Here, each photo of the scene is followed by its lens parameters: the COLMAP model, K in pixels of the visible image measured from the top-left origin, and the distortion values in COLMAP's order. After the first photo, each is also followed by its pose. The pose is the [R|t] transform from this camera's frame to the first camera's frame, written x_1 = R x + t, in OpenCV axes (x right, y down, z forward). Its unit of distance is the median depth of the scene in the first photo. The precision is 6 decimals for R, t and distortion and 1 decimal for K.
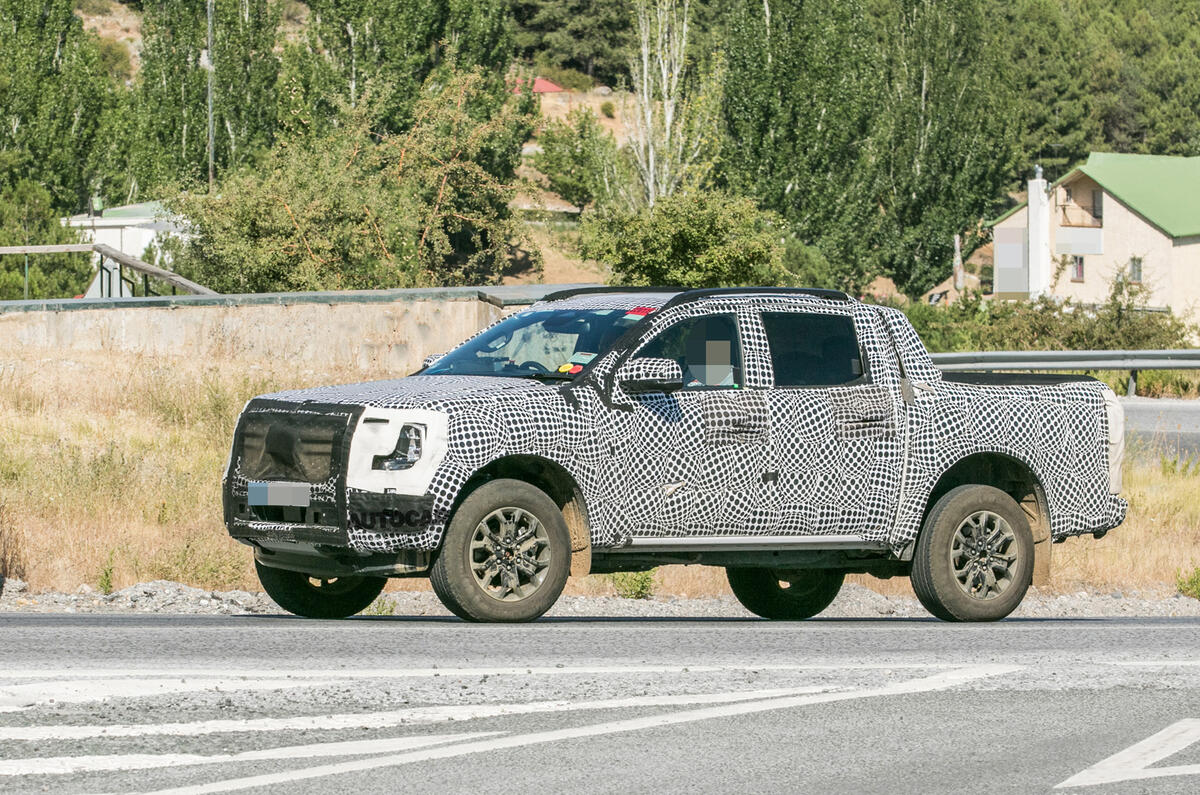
lens RADIAL K [[6051.0, 0, 600.0], [0, 6051.0, 397.5], [0, 0, 1]] dist [-1.043029, 21.261455]
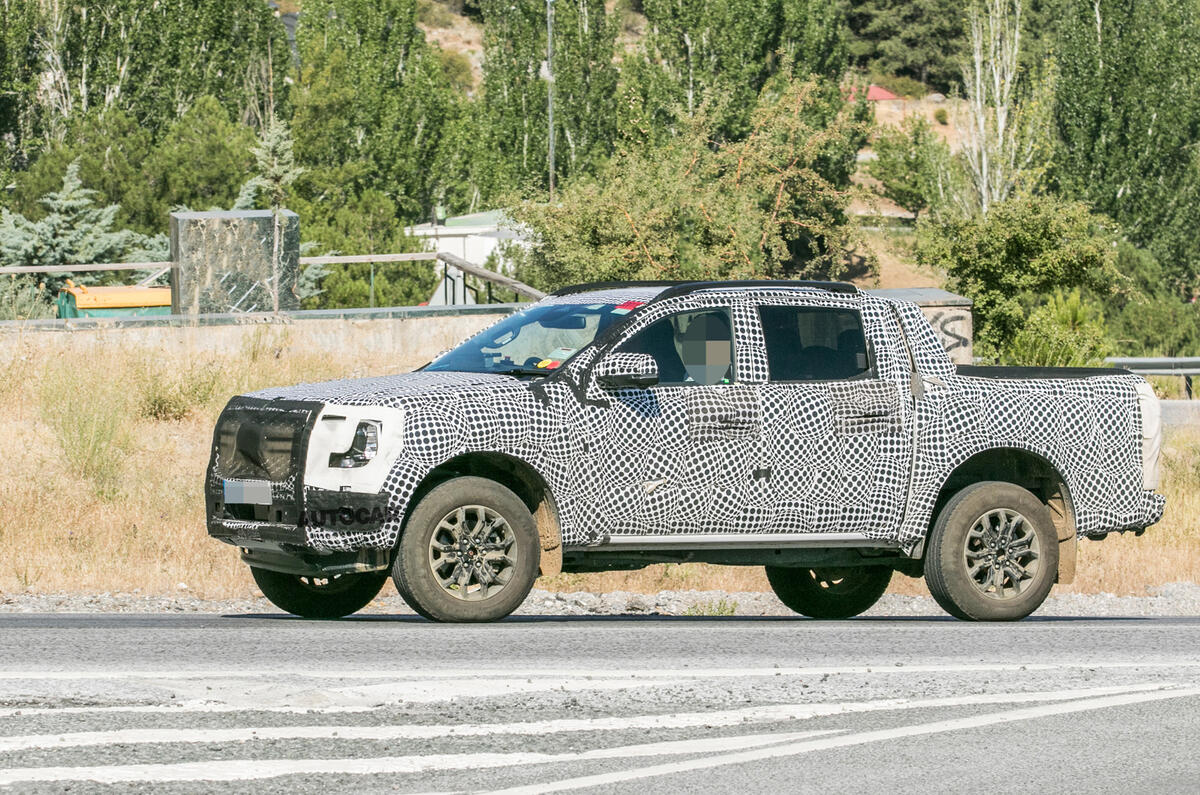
lens RADIAL K [[5714.4, 0, 600.2], [0, 5714.4, 356.0], [0, 0, 1]] dist [-0.301949, -17.934758]
pose [[0.992067, -0.006693, -0.125530, 0.117777], [0.005517, 0.999938, -0.009710, 0.002902], [0.125588, 0.008941, 0.992042, 0.077110]]
